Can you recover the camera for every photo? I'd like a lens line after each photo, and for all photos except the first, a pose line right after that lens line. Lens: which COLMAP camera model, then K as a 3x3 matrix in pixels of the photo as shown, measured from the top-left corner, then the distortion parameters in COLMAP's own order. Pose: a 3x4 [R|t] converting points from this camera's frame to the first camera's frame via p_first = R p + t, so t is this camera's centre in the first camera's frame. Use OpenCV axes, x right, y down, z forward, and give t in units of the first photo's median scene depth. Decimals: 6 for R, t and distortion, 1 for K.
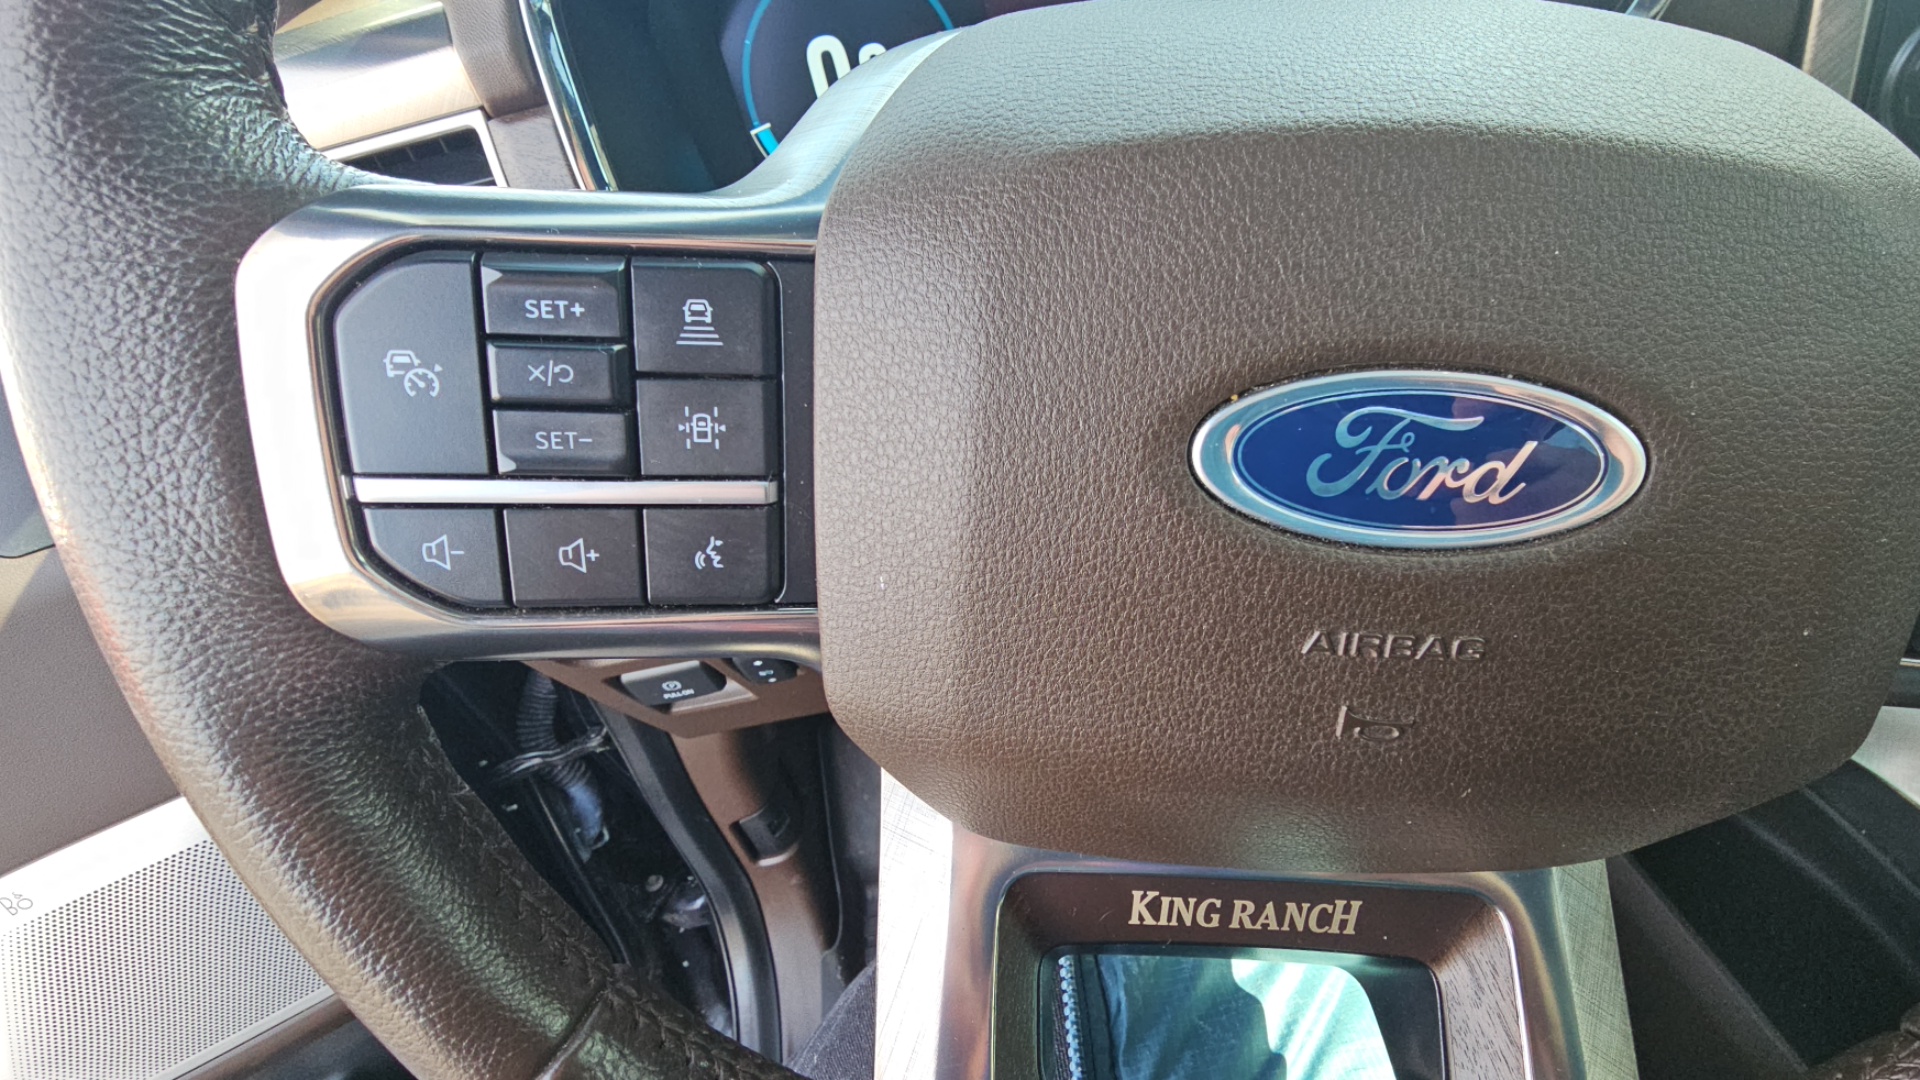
lens RADIAL K [[846.3, 0, 960.4], [0, 846.3, 544.4], [0, 0, 1]] dist [0.007925, -0.000153]
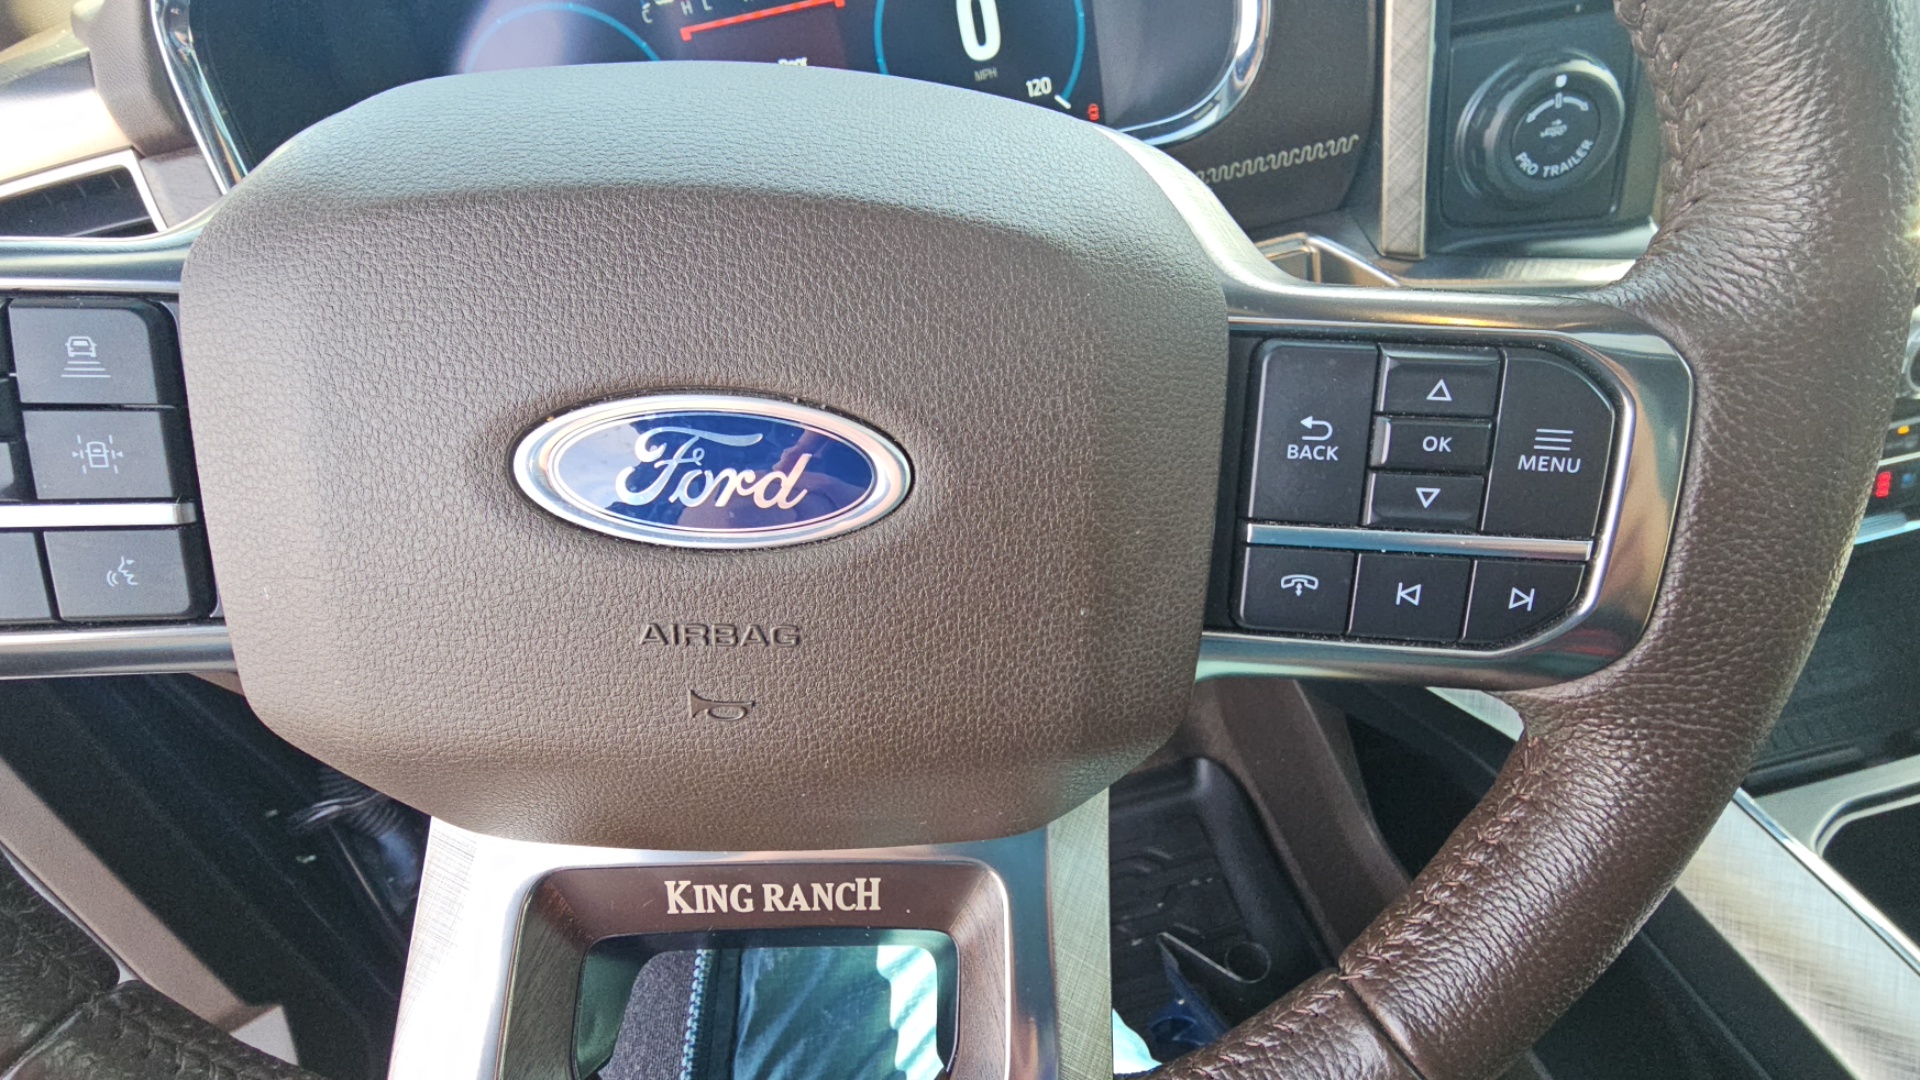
lens RADIAL K [[851.9, 0, 979.3], [0, 851.9, 546.0], [0, 0, 1]] dist [0.005407, -0.004570]
pose [[0.996079, -0.024705, 0.084947, 0.687916], [0.027537, 0.999098, -0.032326, 0.042365], [-0.084071, 0.034538, 0.995861, -0.158296]]
